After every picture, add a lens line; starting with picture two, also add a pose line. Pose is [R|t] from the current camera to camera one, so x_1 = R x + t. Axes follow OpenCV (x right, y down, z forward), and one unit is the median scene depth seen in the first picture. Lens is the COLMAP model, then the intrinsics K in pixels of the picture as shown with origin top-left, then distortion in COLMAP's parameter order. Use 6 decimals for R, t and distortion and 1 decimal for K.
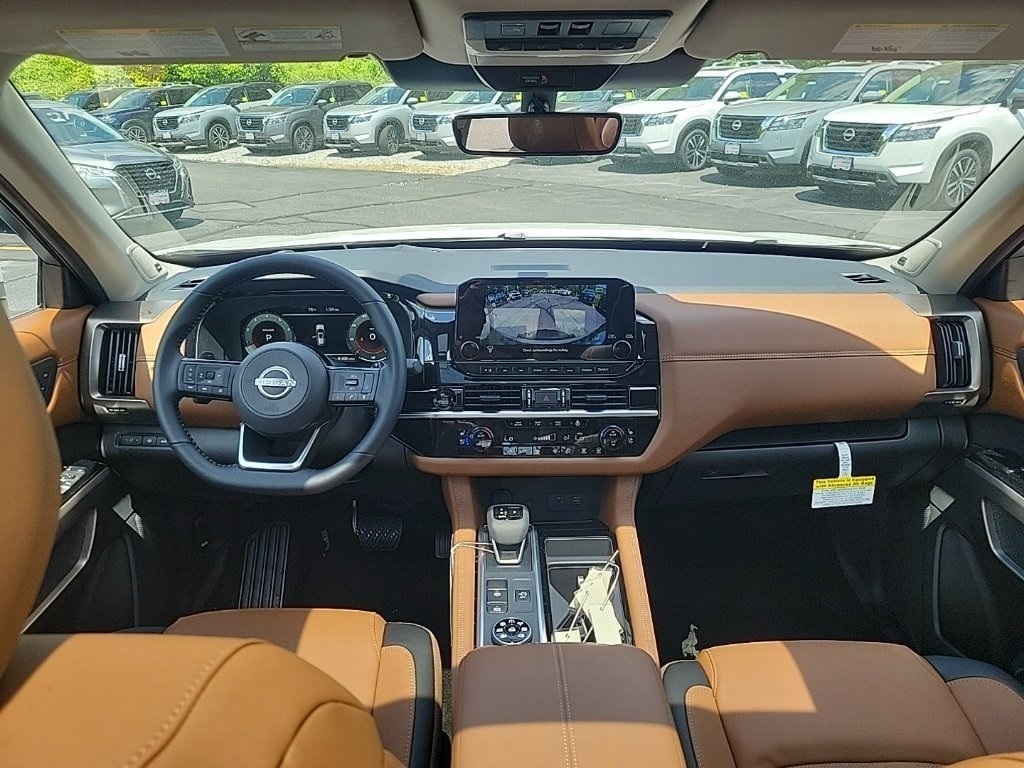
lens RADIAL K [[780.4, 0, 512.0], [0, 780.4, 384.0], [0, 0, 1]] dist [0.006425, 0.002940]
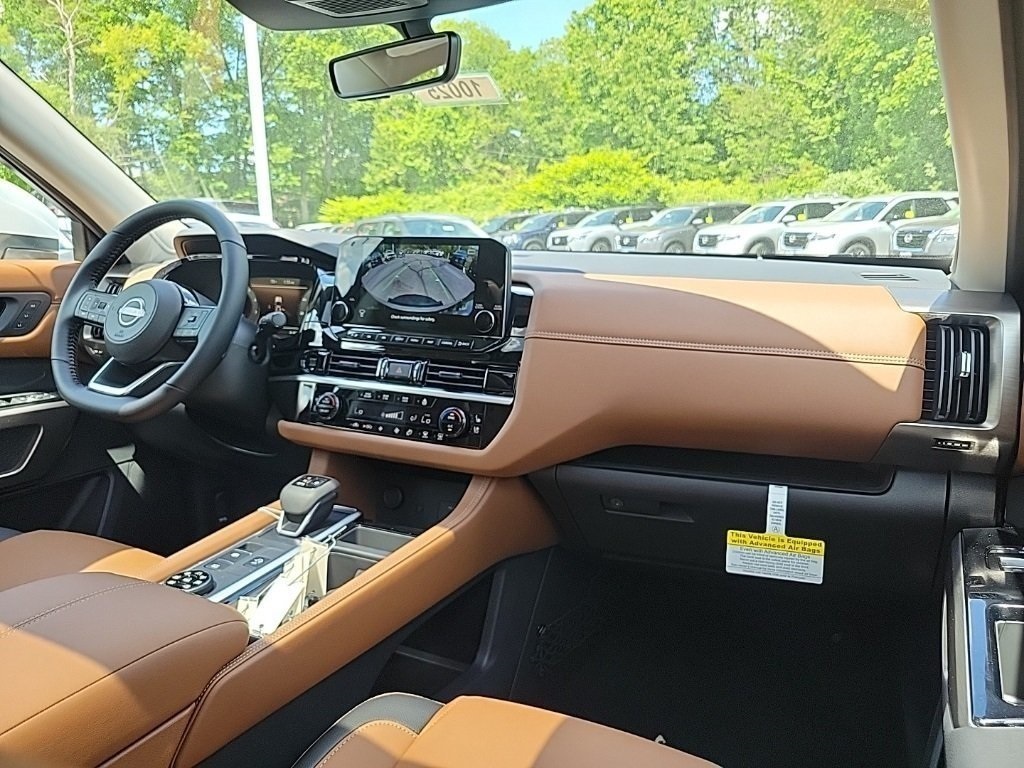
lens RADIAL K [[804.6, 0, 512.0], [0, 804.6, 403.9], [0, 0, 1]] dist [0.003381, -0.002362]
pose [[0.882920, 0.104651, -0.457712, 0.524228], [-0.166863, 0.981143, -0.097547, 0.112148], [0.438872, 0.162502, 0.883733, 0.241952]]
